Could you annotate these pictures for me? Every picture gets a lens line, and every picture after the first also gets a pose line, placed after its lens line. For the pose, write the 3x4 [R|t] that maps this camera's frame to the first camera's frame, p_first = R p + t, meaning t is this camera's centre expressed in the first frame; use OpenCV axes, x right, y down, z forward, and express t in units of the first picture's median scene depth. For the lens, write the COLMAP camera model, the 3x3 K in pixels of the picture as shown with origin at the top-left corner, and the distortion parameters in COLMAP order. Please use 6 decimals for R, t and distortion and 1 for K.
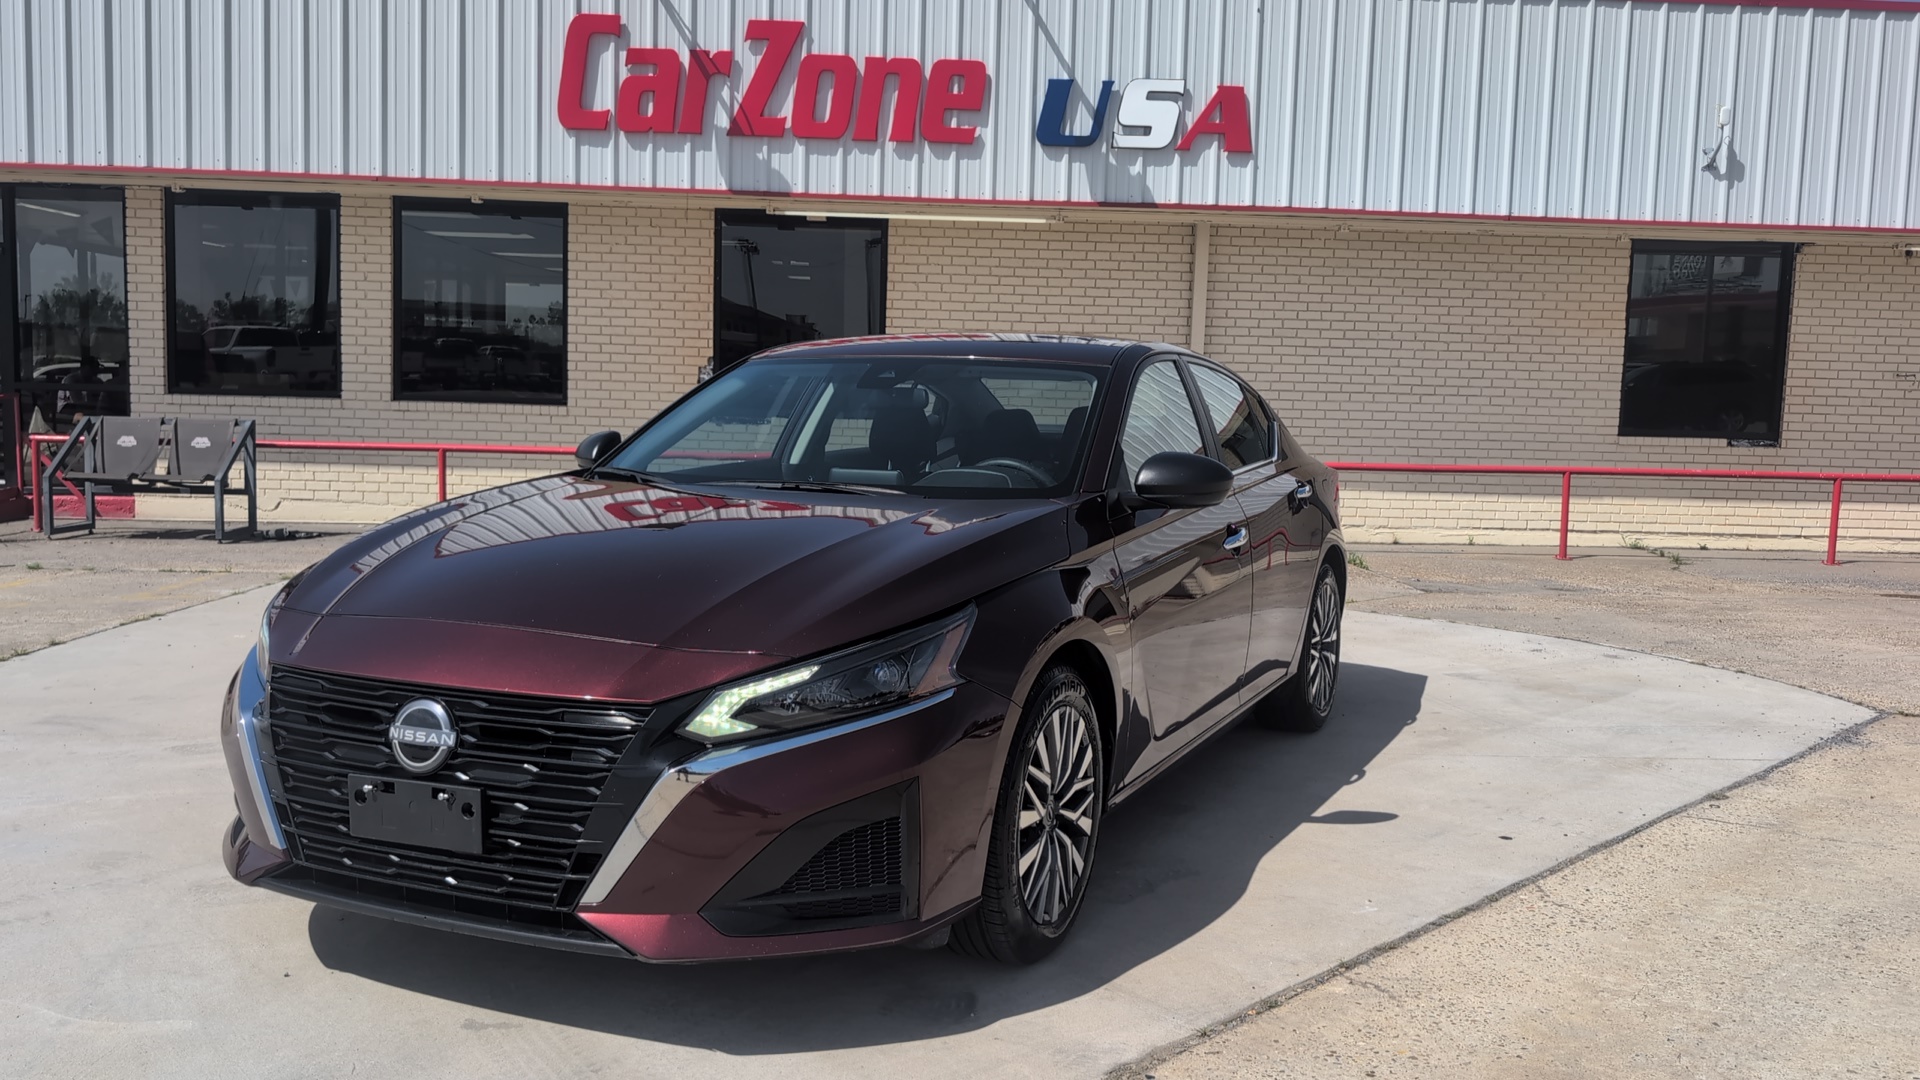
lens RADIAL K [[1619.4, 0, 975.6], [0, 1619.4, 538.1], [0, 0, 1]] dist [0.024869, -0.035961]
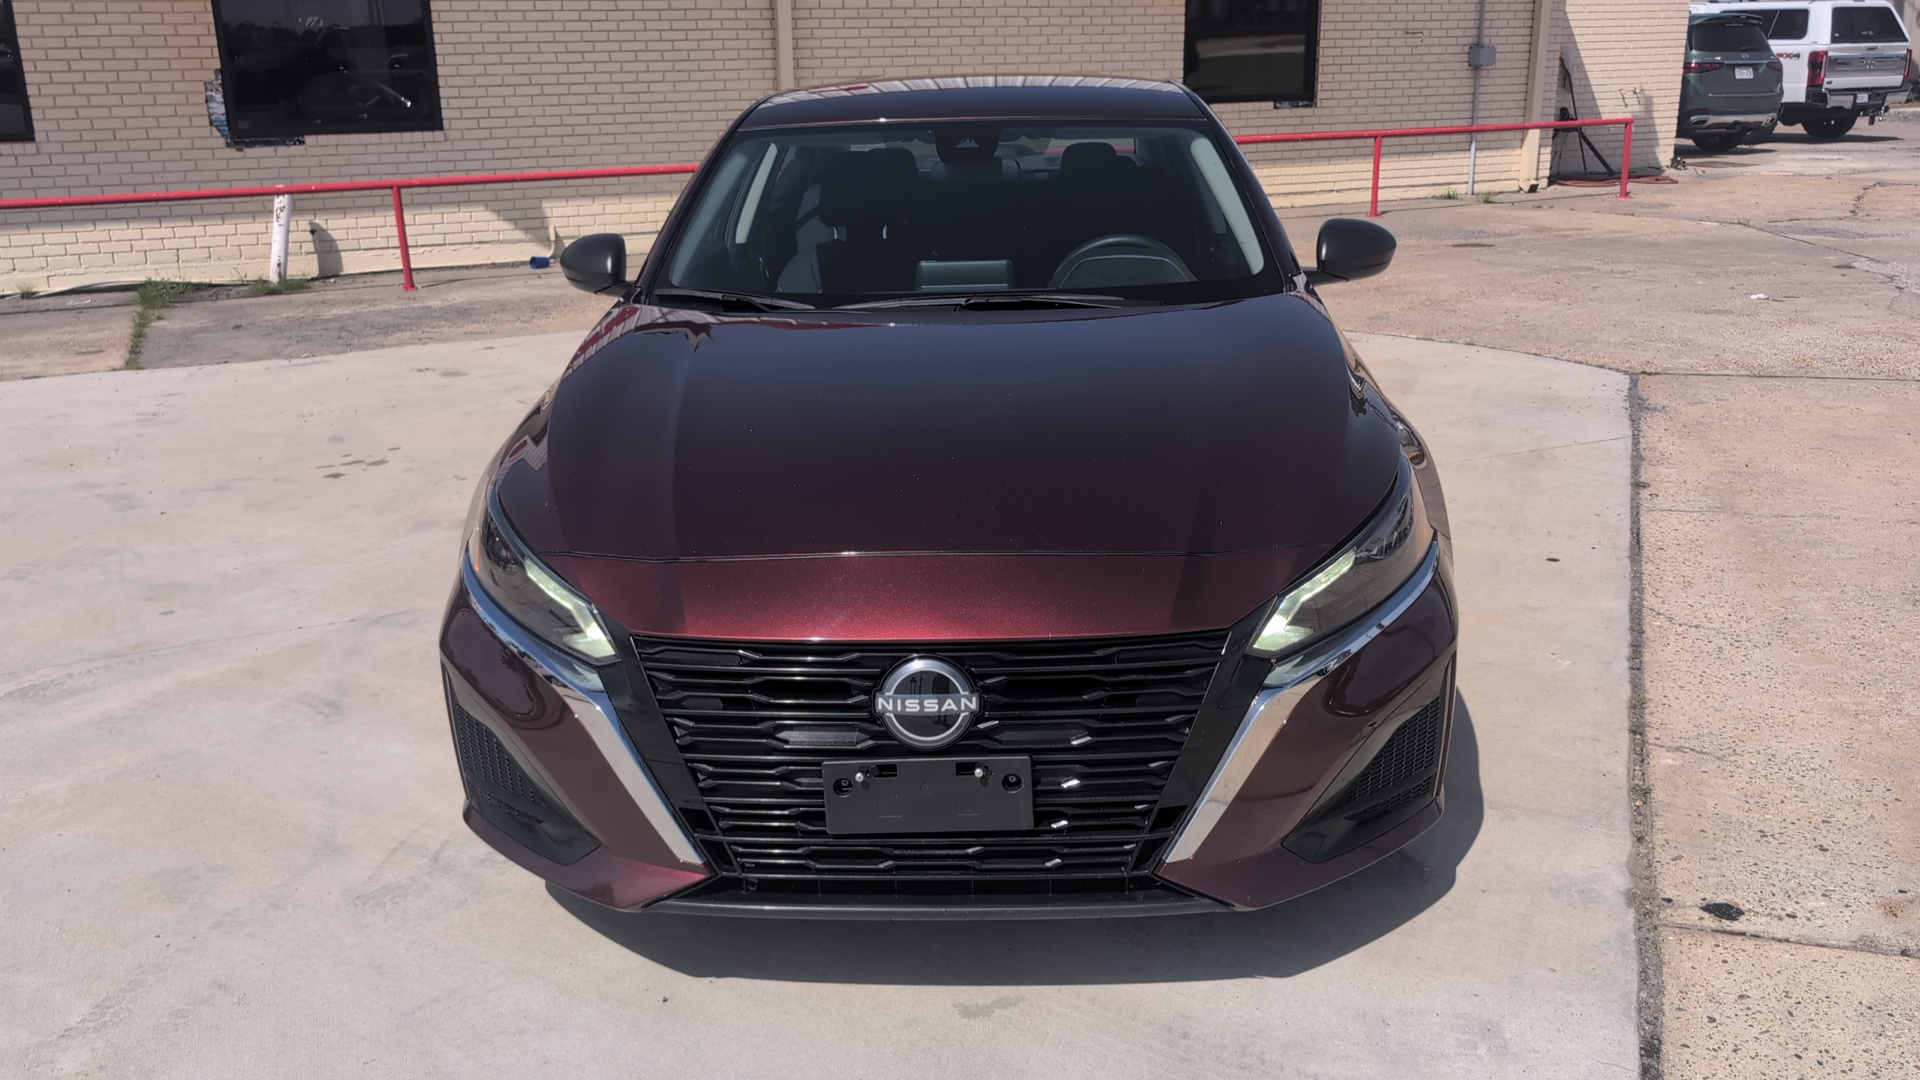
lens RADIAL K [[1619.4, 0, 979.7], [0, 1619.4, 540.5], [0, 0, 1]] dist [0.024869, -0.035961]
pose [[0.929268, -0.148374, 0.338299, -0.131012], [0.077117, 0.973532, 0.215148, -0.029015], [-0.361268, -0.173842, 0.916114, 0.061233]]
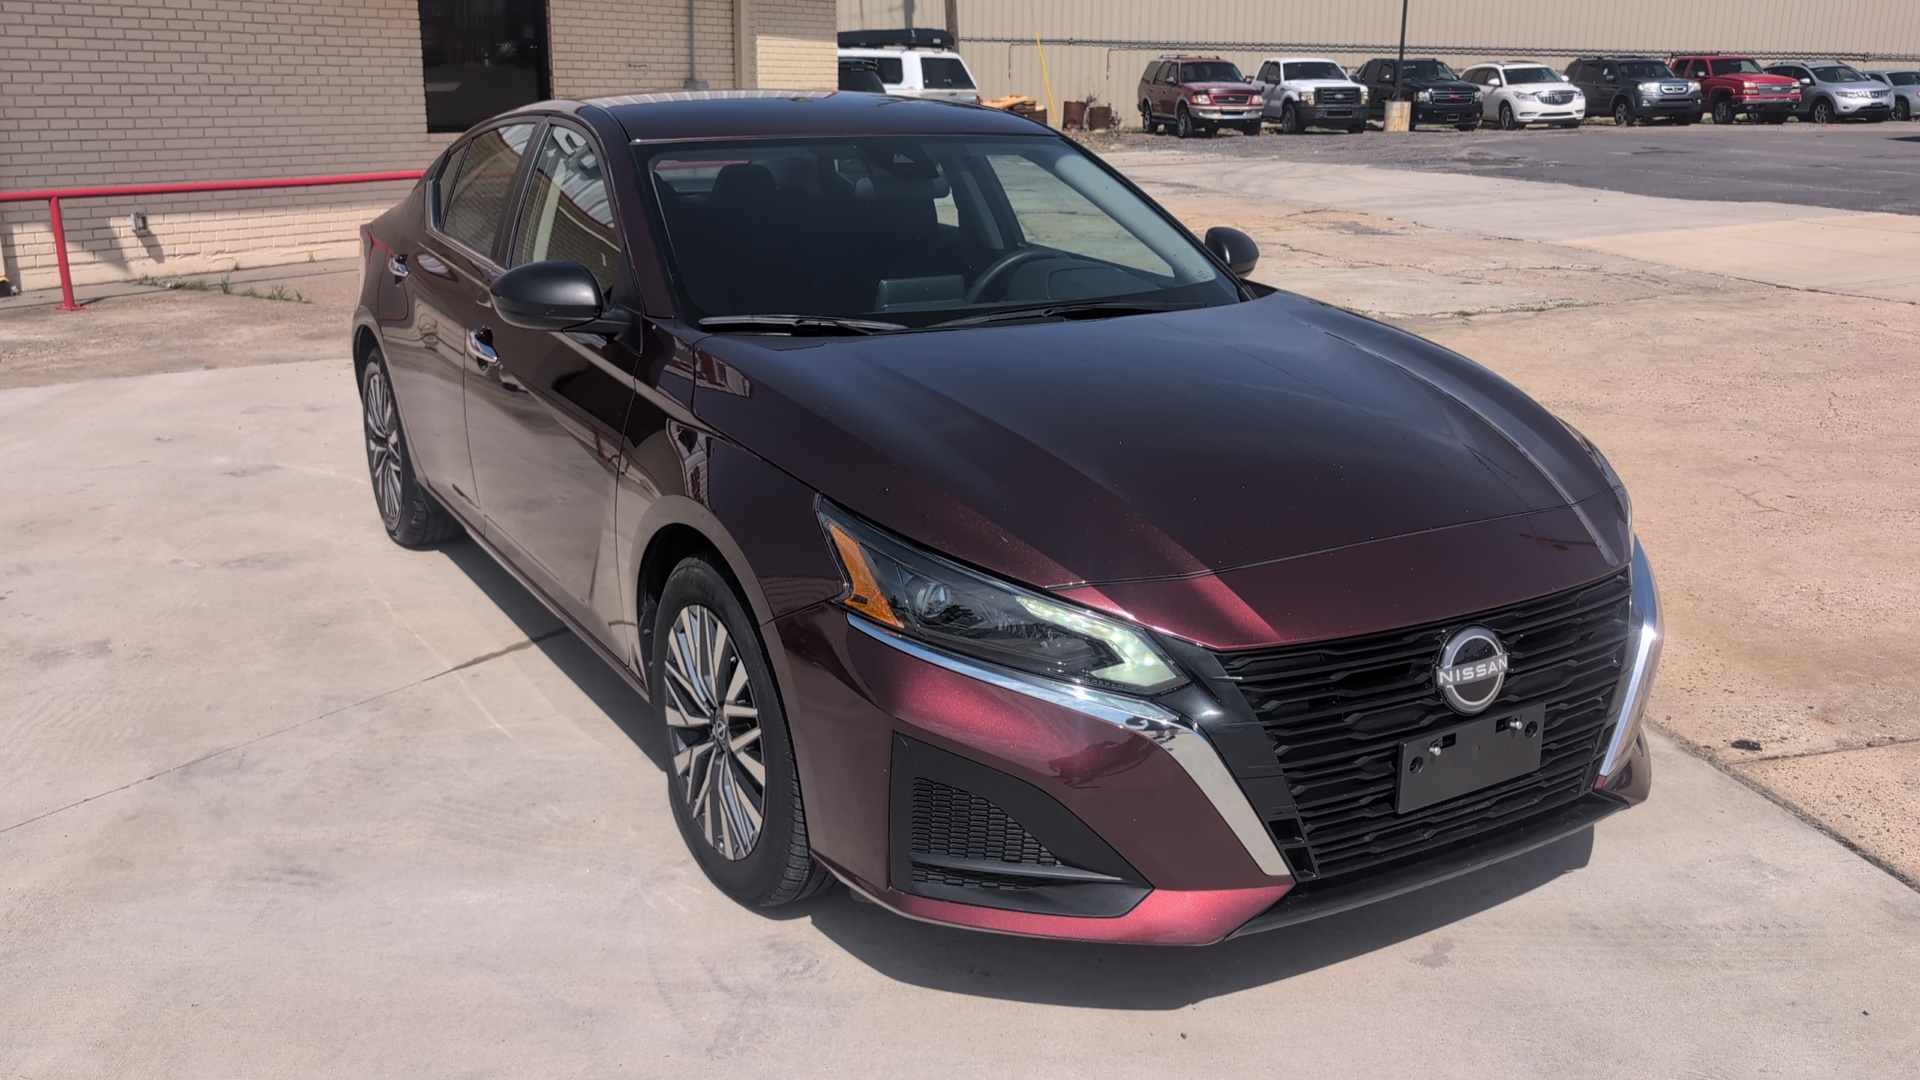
lens RADIAL K [[1619.4, 0, 965.6], [0, 1619.4, 541.7], [0, 0, 1]] dist [0.024869, -0.035961]
pose [[0.590536, -0.241519, 0.770023, -0.259316], [0.081767, 0.967163, 0.240644, -0.038933], [-0.802858, -0.079147, 0.590893, 0.162515]]
